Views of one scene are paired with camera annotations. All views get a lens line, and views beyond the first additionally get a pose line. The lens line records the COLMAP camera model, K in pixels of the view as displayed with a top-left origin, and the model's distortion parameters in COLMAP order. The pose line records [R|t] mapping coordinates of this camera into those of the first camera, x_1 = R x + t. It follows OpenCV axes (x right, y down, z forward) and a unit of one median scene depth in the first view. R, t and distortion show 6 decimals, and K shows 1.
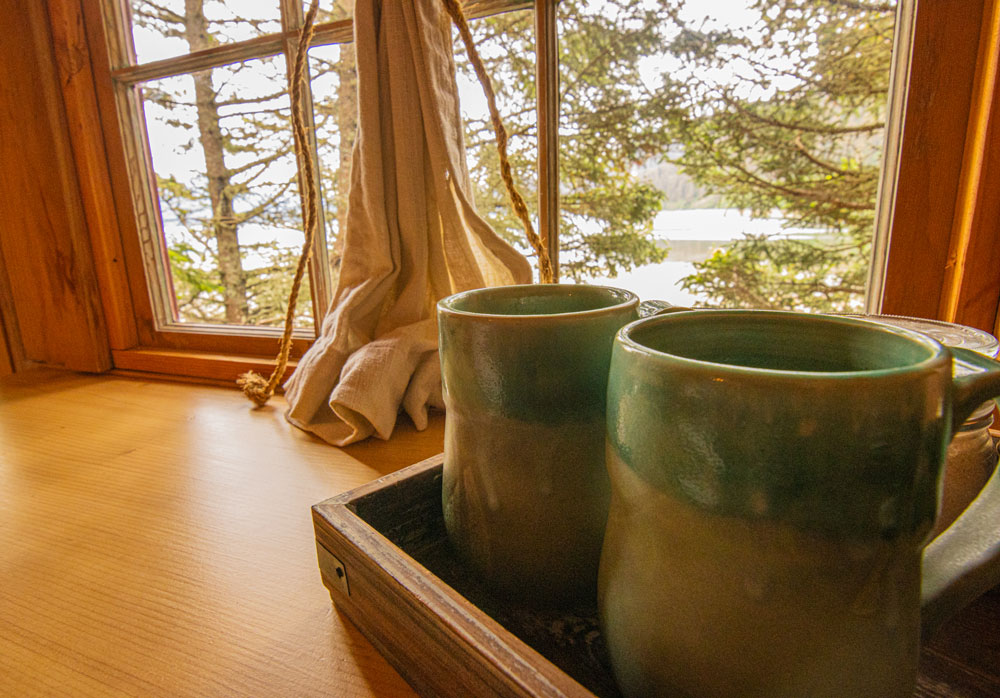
lens RADIAL K [[539.4, 0, 455.3], [0, 539.4, 334.3], [0, 0, 1]] dist [-0.000152, -0.000002]
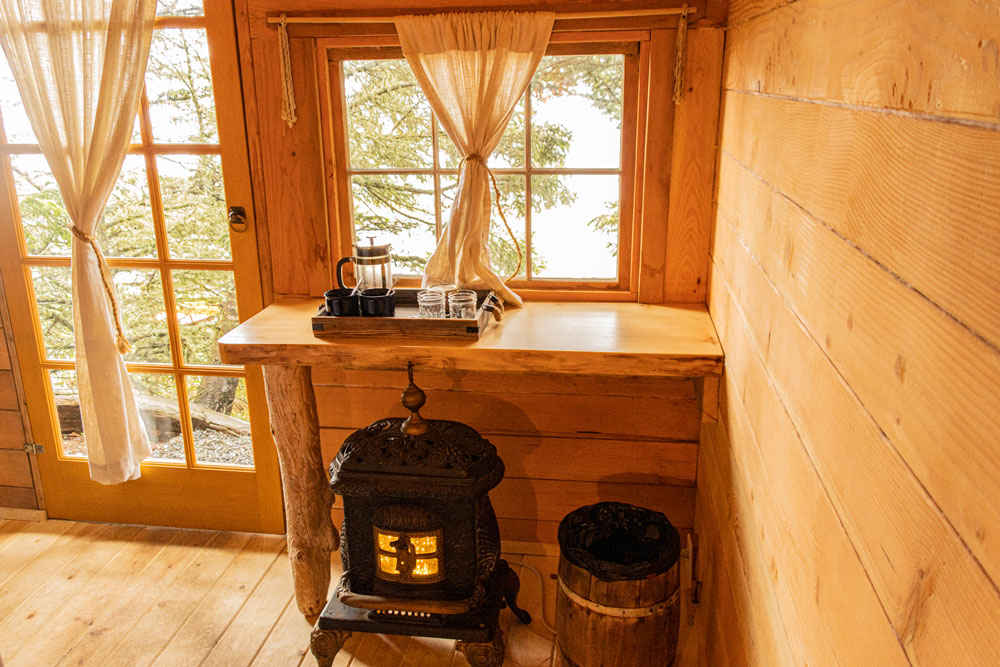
lens RADIAL K [[877.2, 0, 500.0], [0, 877.2, 333.5], [0, 0, 1]] dist [0.016621, -0.008021]
pose [[0.963516, -0.039304, 0.264749, -0.200130], [0.022044, 0.997452, 0.067855, -0.002172], [-0.266741, -0.059544, 0.961927, -0.581292]]
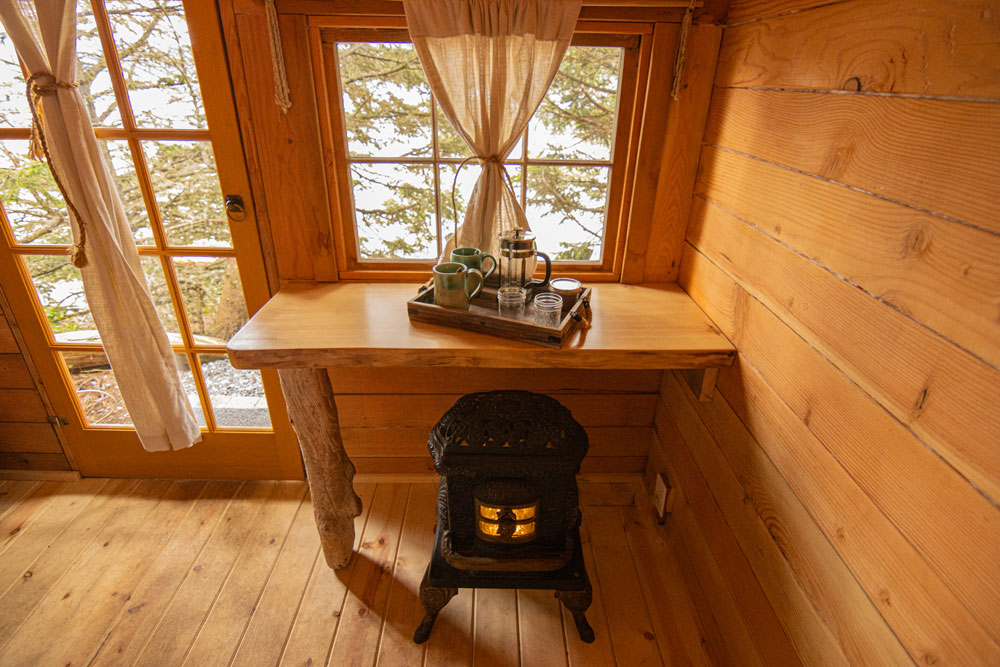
lens RADIAL K [[541.6, 0, 514.6], [0, 541.6, 333.9], [0, 0, 1]] dist [-0.016827, -0.000449]
pose [[0.902785, -0.119646, 0.413115, -0.201662], [0.024775, 0.973398, 0.227776, -0.048445], [-0.429378, -0.195398, 0.881734, -0.319584]]
